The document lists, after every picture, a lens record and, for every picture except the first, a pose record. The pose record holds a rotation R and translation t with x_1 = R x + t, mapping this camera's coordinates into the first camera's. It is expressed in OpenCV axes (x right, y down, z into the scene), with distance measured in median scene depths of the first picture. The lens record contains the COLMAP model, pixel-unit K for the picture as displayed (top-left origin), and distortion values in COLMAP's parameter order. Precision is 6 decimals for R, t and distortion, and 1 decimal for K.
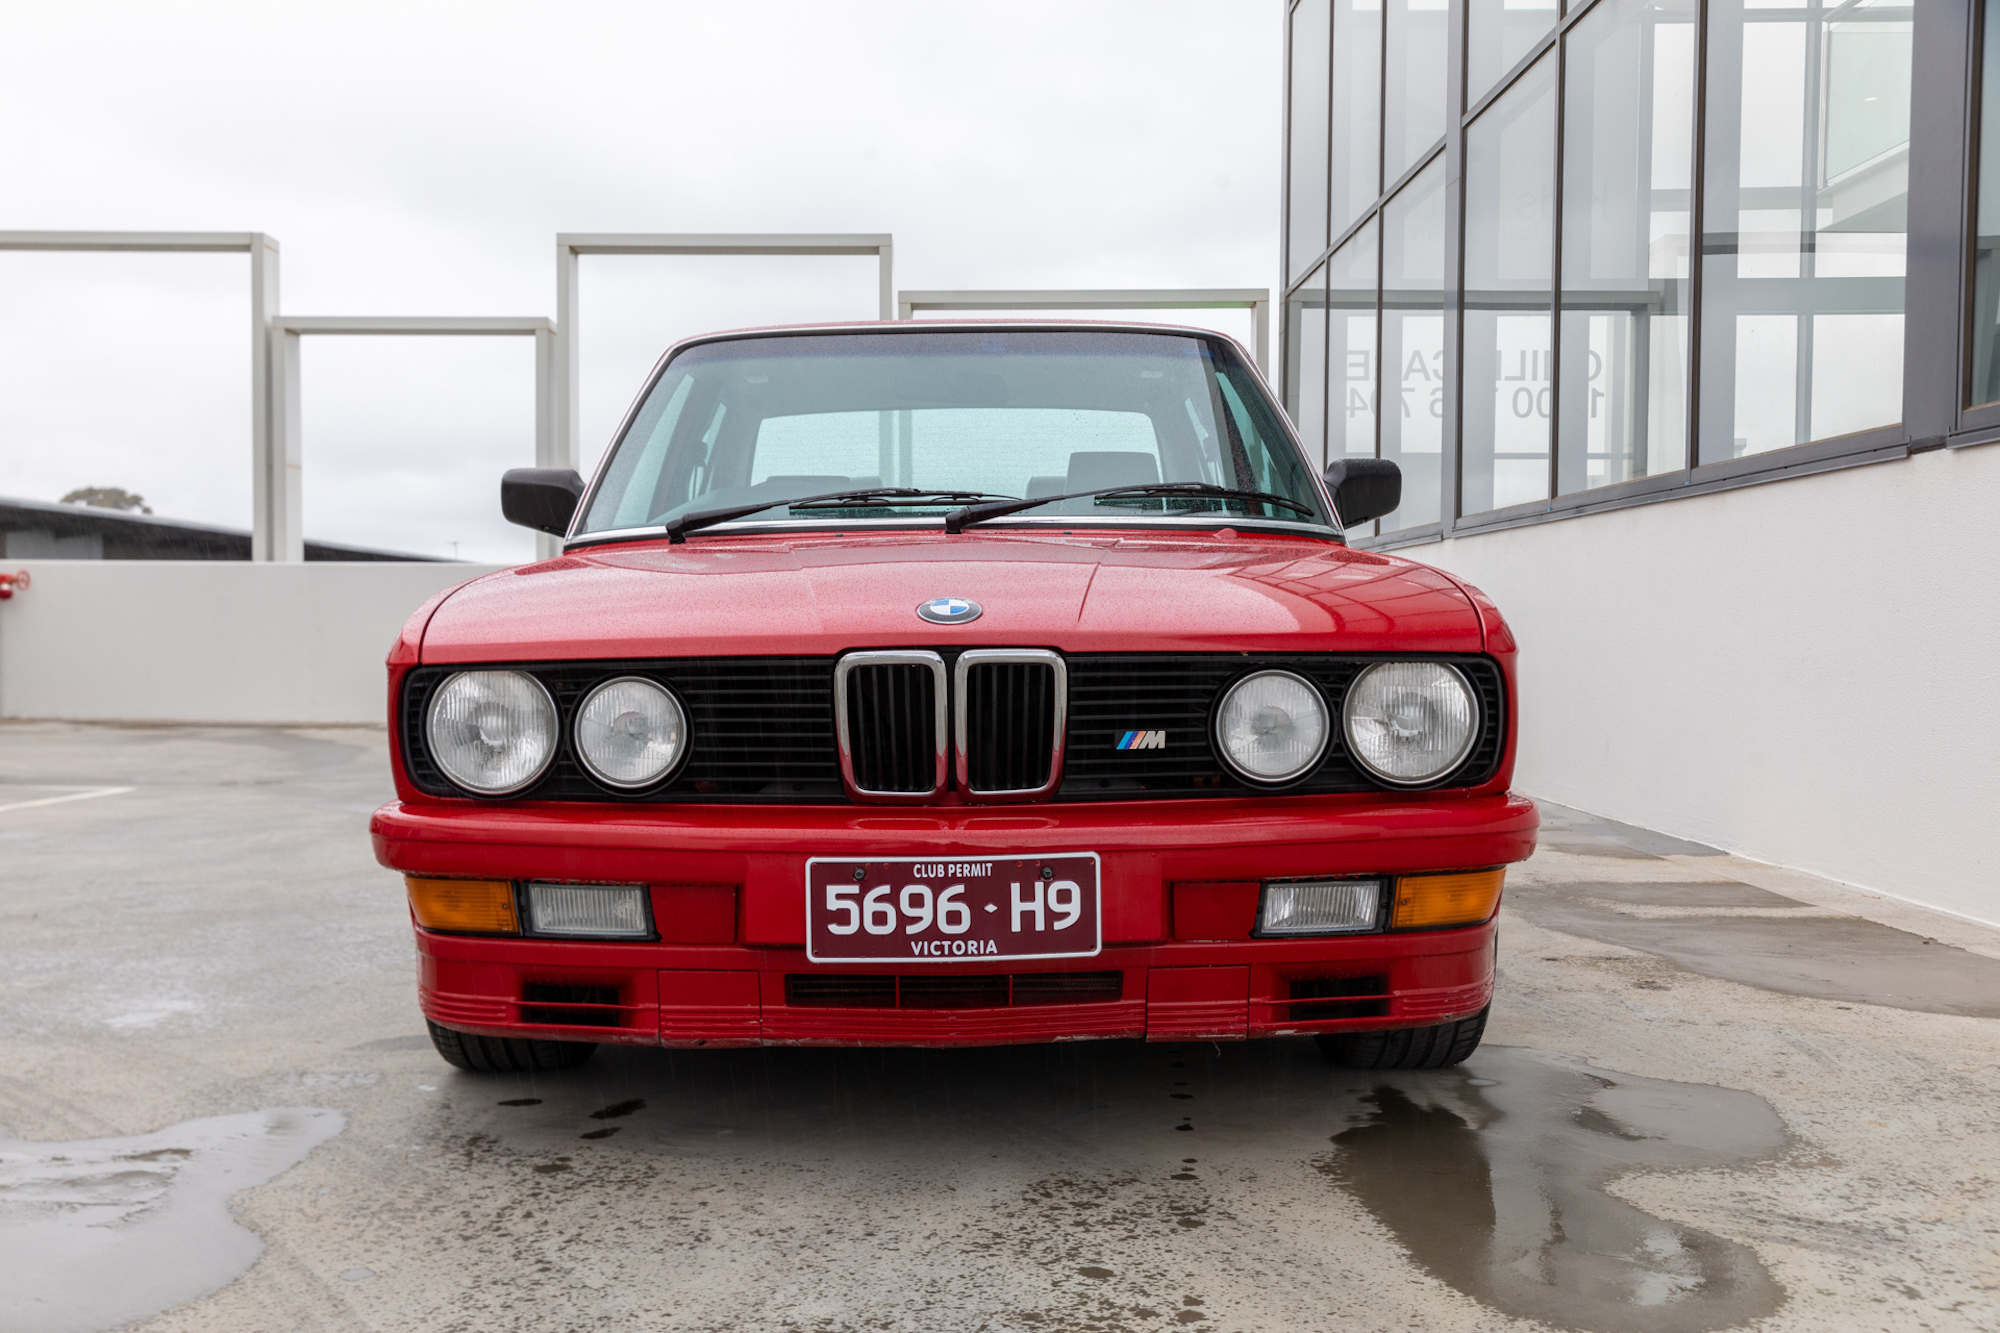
lens RADIAL K [[2057.6, 0, 968.4], [0, 2057.6, 719.5], [0, 0, 1]] dist [0.046820, 0.013059]
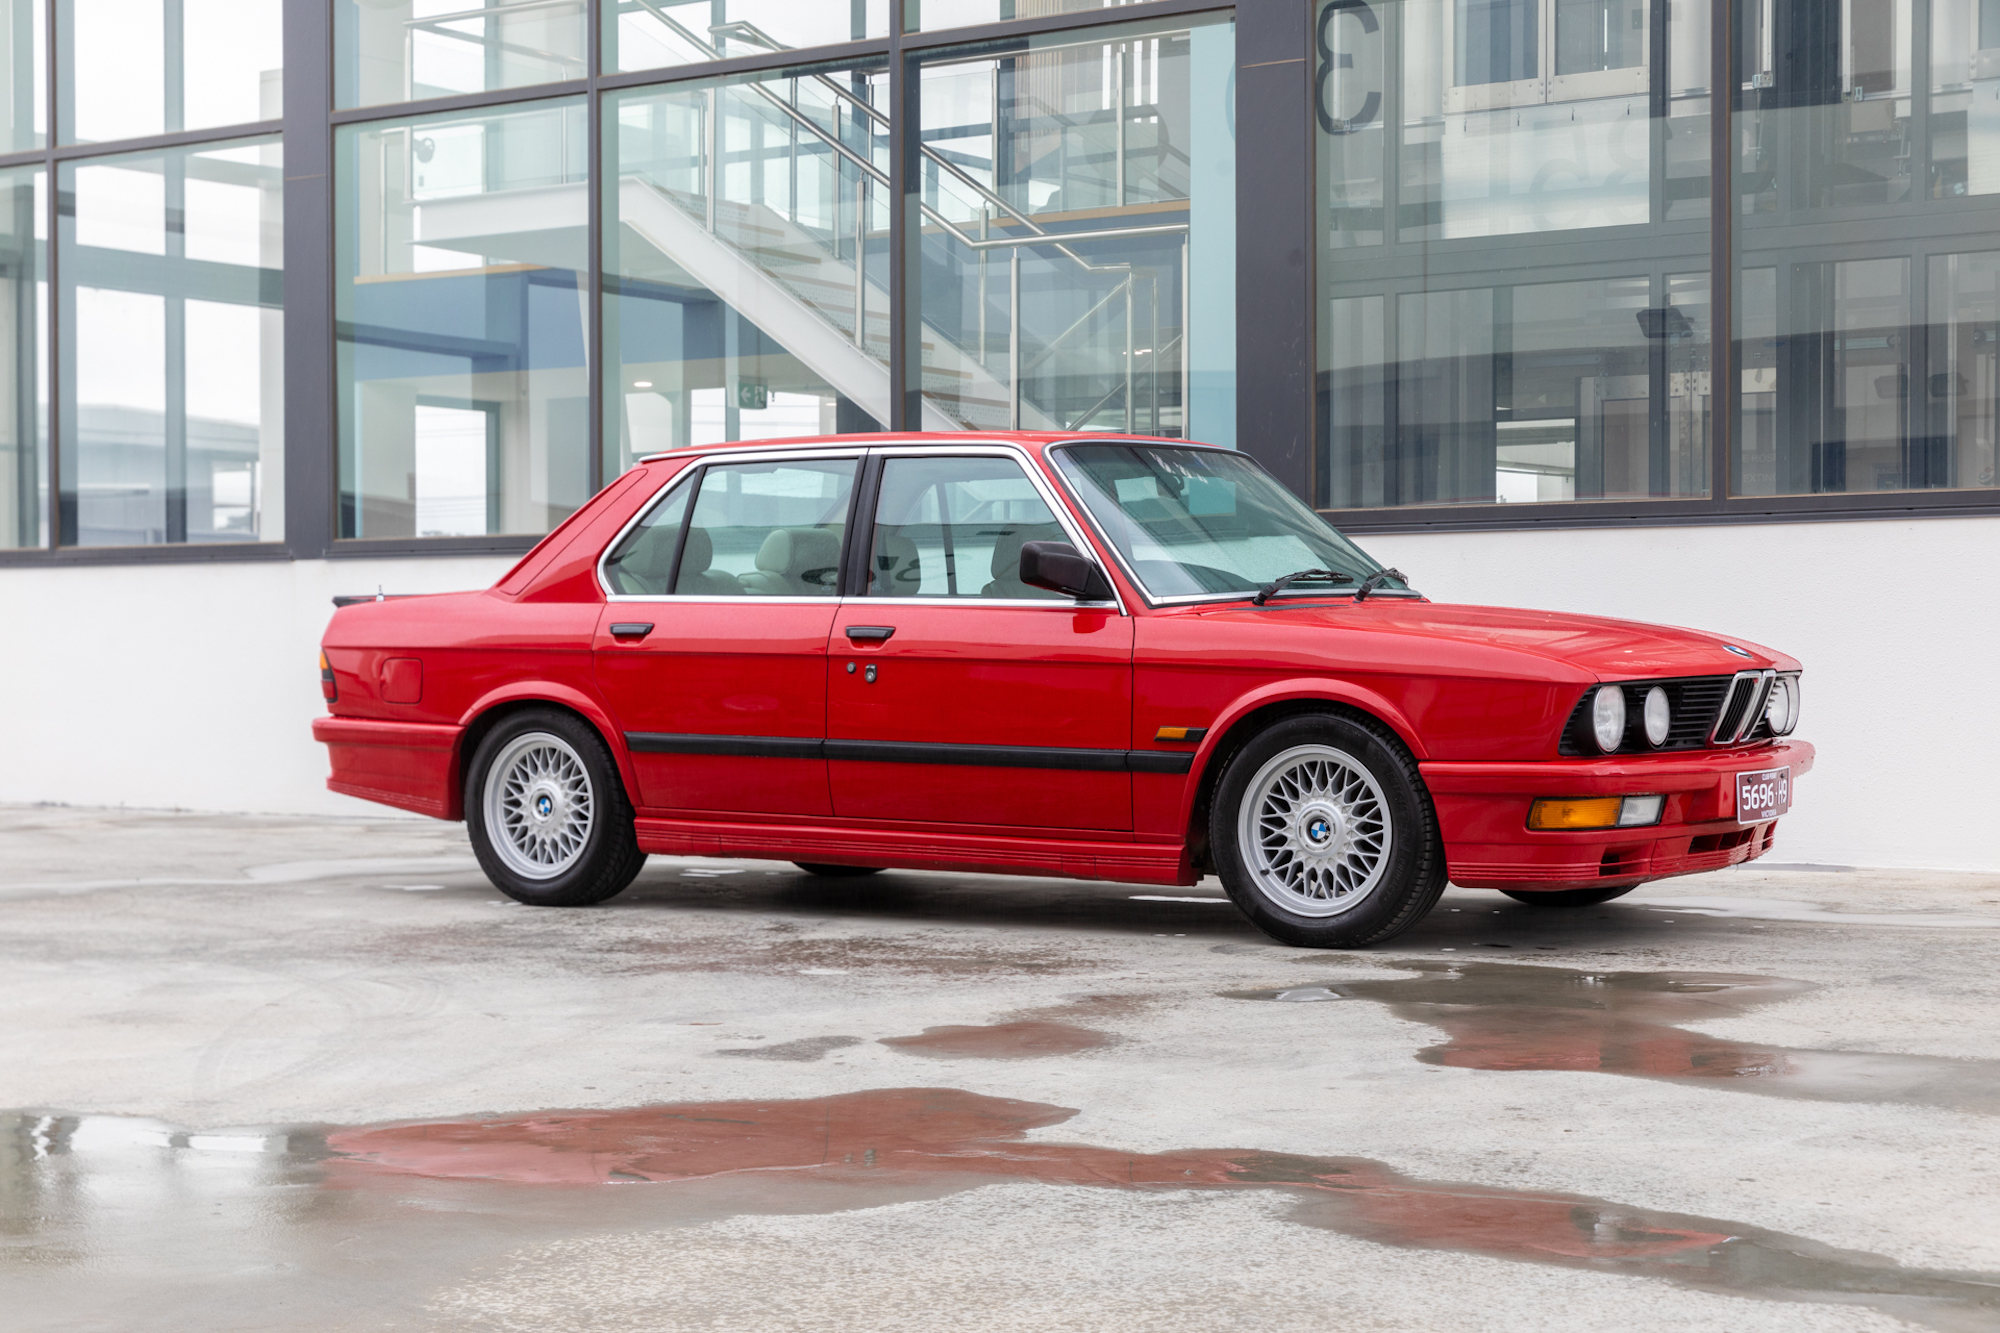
lens RADIAL K [[3113.7, 0, 1000.0], [0, 3113.7, 666.5], [0, 0, 1]] dist [0.006395, -0.067768]
pose [[0.563439, -0.009522, 0.826103, -2.932405], [0.041600, 0.998992, -0.016859, -0.015439], [-0.825110, 0.043865, 0.563267, -0.125198]]
